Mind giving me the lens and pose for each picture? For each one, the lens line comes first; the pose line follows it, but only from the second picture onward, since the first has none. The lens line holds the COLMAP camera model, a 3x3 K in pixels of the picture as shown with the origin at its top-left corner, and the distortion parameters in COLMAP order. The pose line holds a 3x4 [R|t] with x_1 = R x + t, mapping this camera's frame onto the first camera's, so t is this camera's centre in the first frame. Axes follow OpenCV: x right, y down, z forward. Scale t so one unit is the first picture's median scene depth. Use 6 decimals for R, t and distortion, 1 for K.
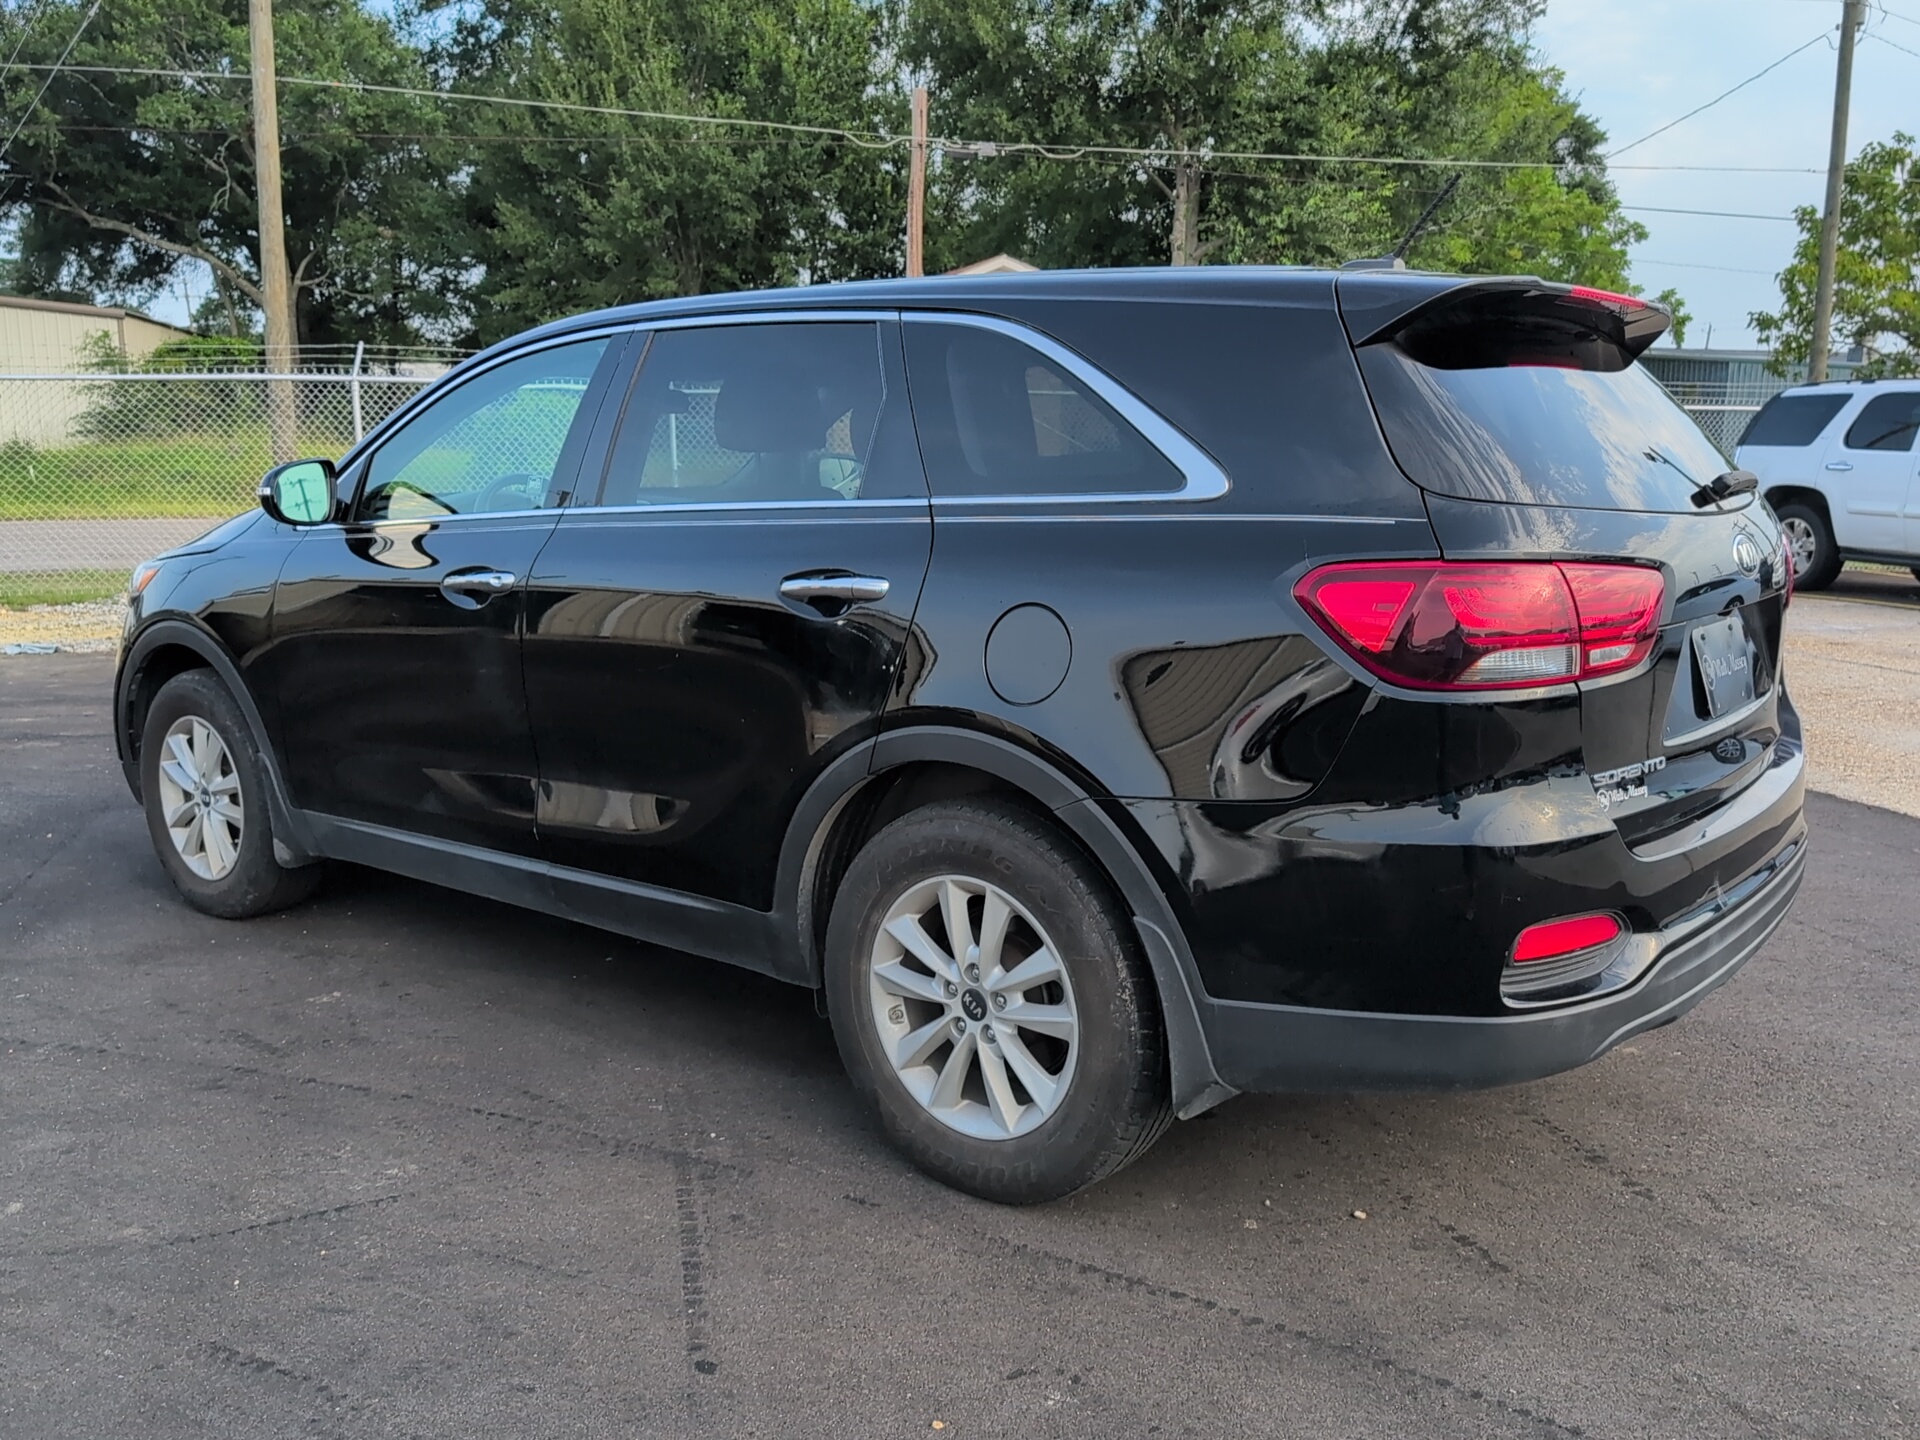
lens RADIAL K [[1652.7, 0, 963.5], [0, 1652.7, 723.1], [0, 0, 1]] dist [0.013279, -0.009359]
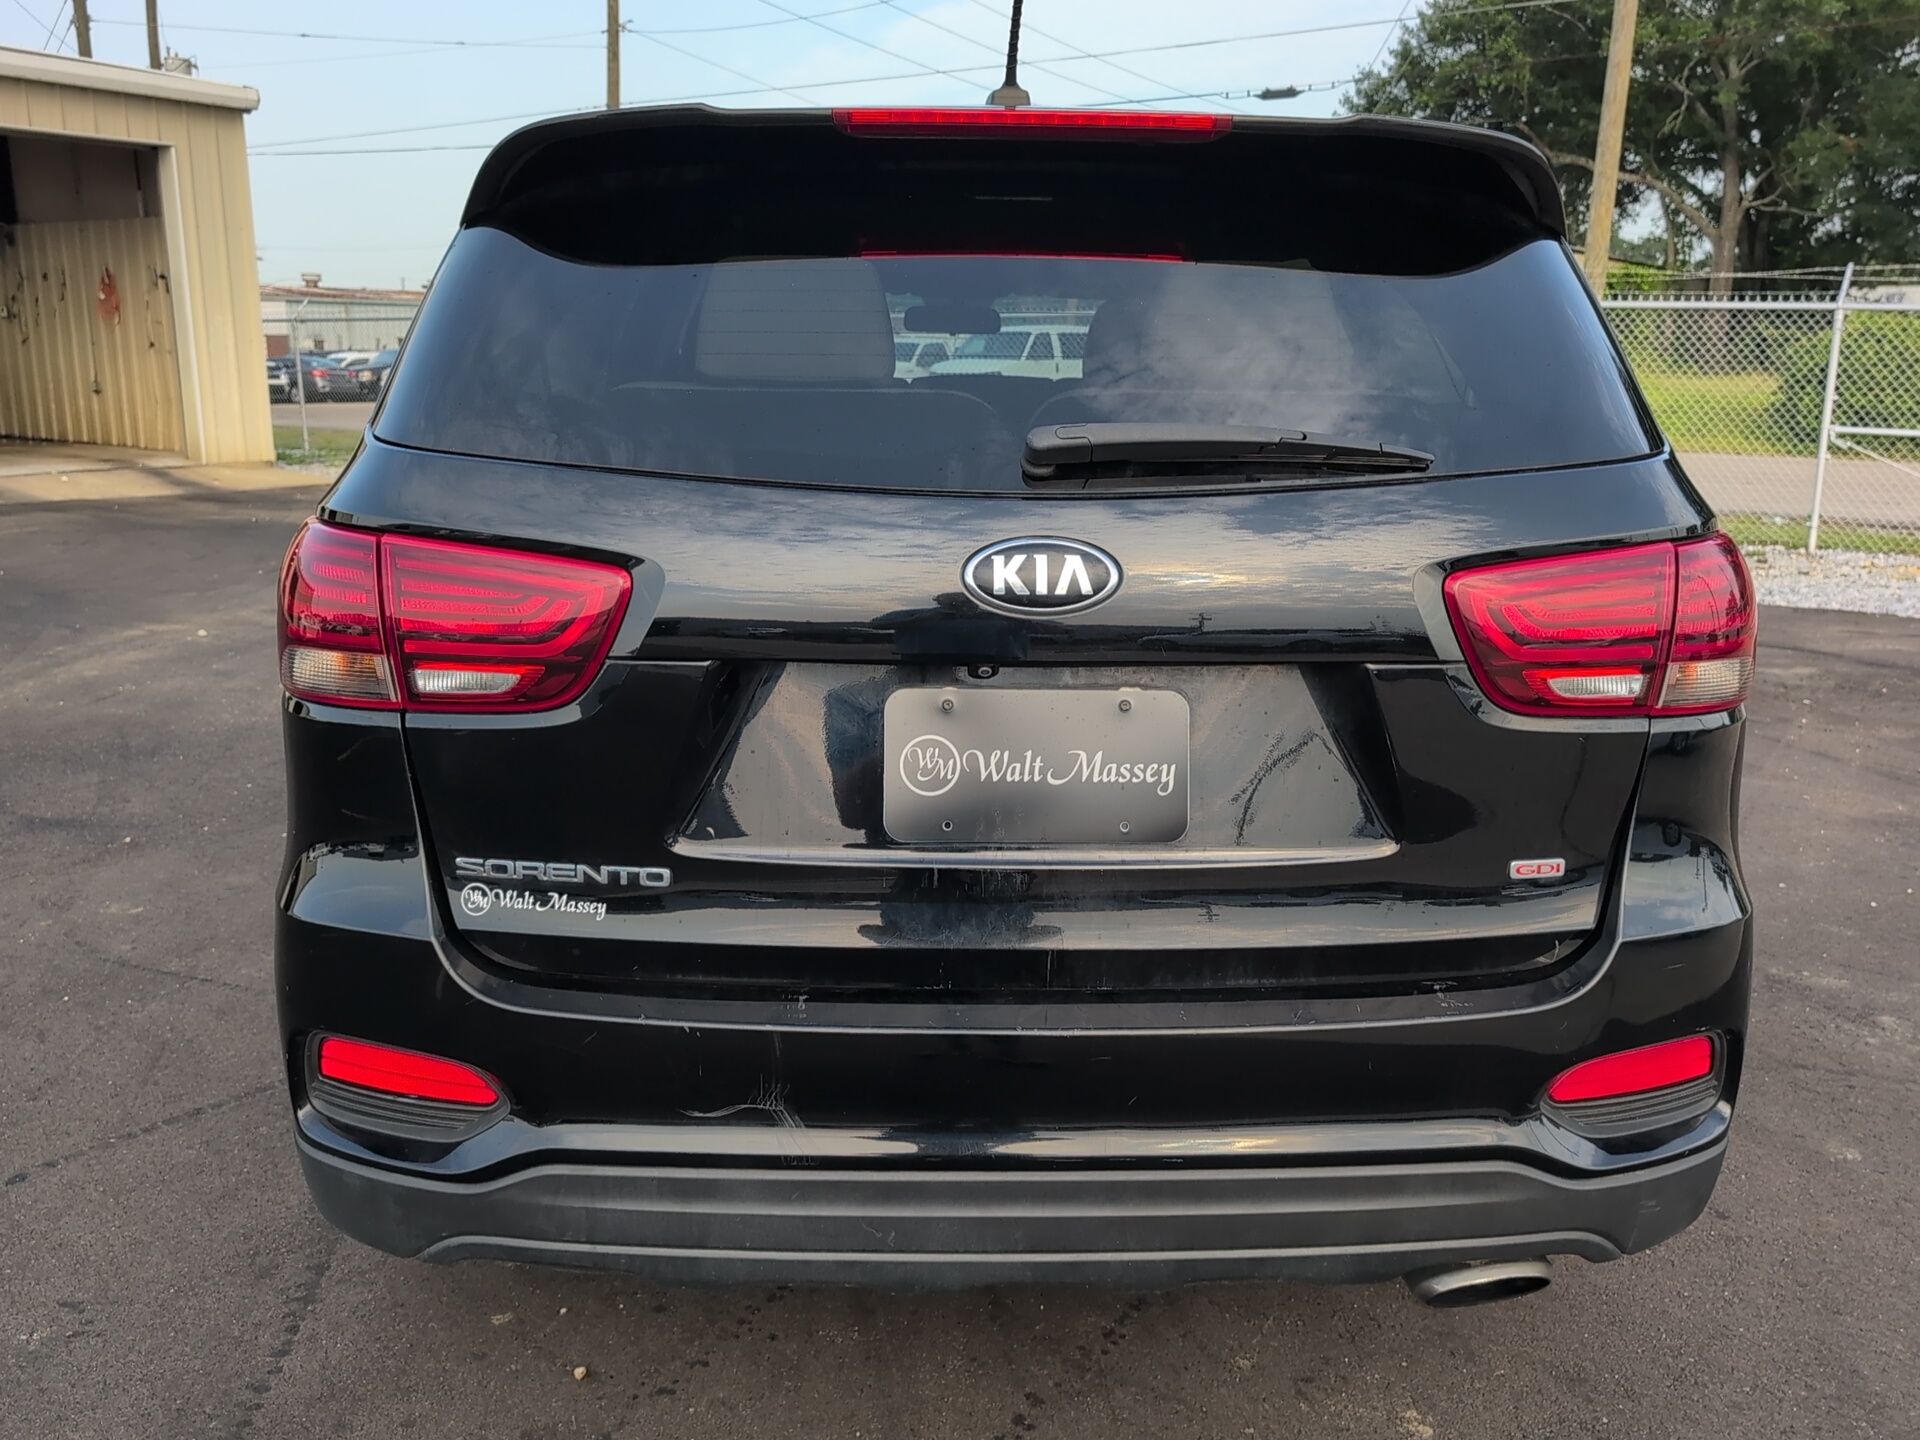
lens RADIAL K [[1652.7, 0, 964.7], [0, 1652.7, 717.6], [0, 0, 1]] dist [0.013279, -0.009359]
pose [[0.631510, 0.171920, -0.756068, 0.086528], [-0.144286, 0.984133, 0.103264, -0.010590], [0.761825, 0.043878, 0.646295, 0.061644]]
